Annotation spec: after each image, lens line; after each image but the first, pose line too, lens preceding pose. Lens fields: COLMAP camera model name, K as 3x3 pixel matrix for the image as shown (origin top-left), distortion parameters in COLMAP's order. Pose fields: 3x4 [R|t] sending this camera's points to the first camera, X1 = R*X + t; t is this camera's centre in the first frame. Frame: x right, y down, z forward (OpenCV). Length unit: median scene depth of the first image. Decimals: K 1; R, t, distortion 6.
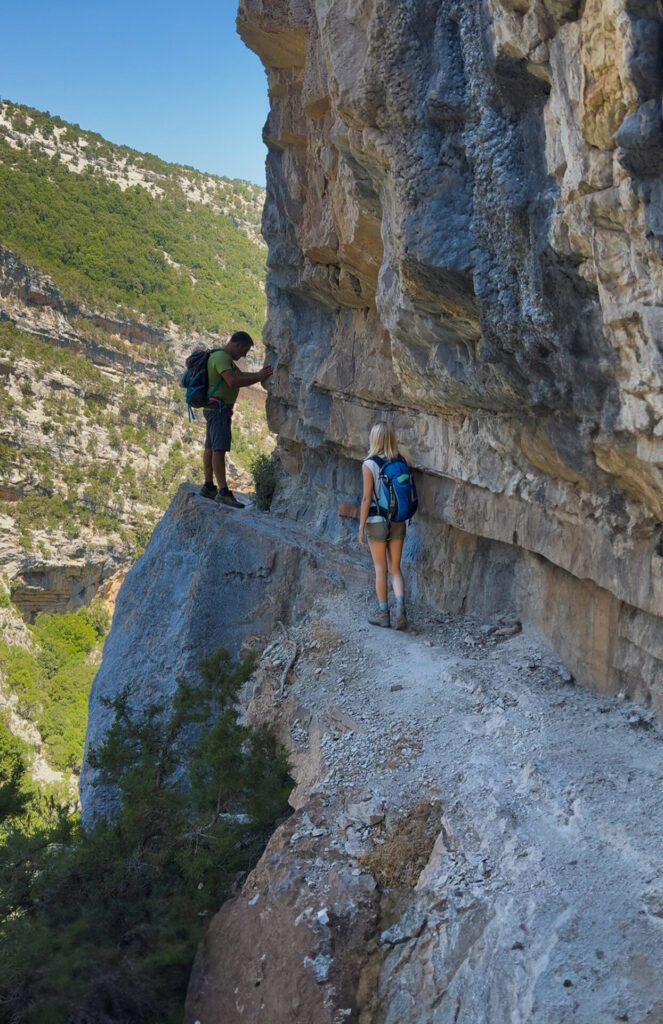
lens RADIAL K [[938.9, 0, 332.2], [0, 938.9, 505.7], [0, 0, 1]] dist [0.229720, -0.529337]
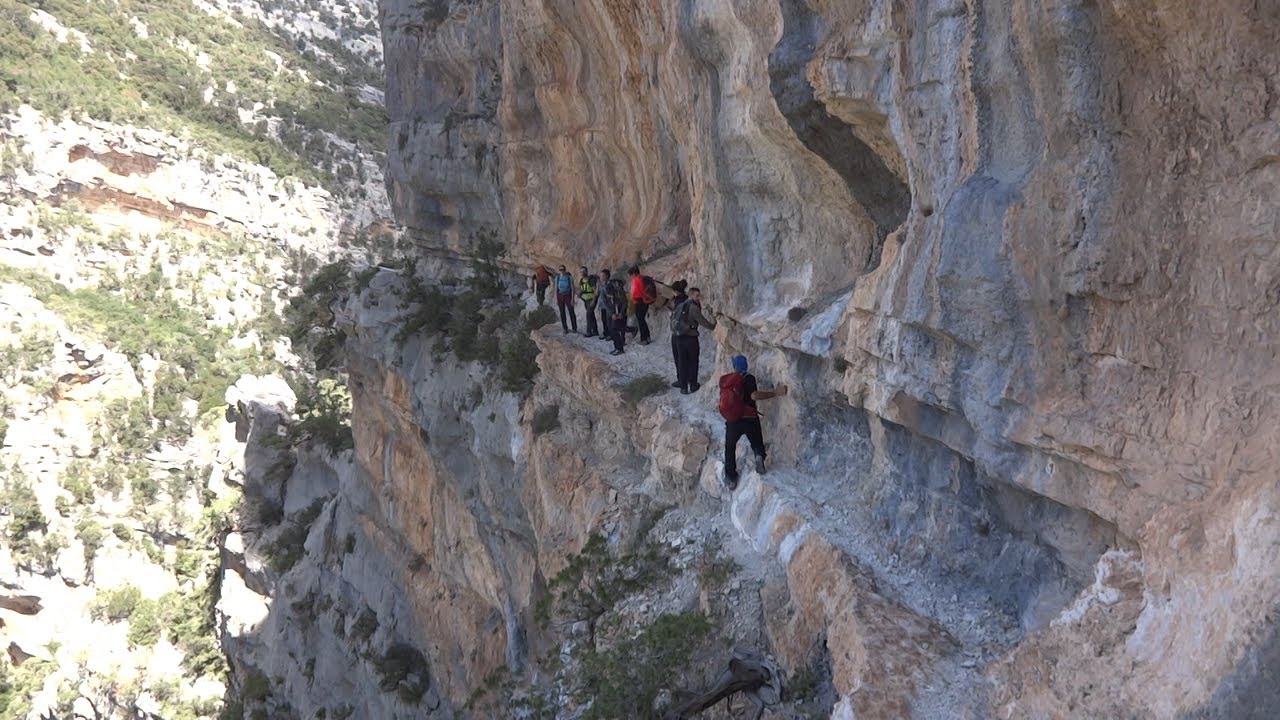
lens RADIAL K [[955.3, 0, 624.4], [0, 955.3, 365.2], [0, 0, 1]] dist [-0.005267, 0.002447]
pose [[0.968887, -0.097294, 0.227577, 0.063070], [0.085684, 0.994491, 0.060374, -0.030333], [-0.232198, -0.038996, 0.971887, 0.323995]]
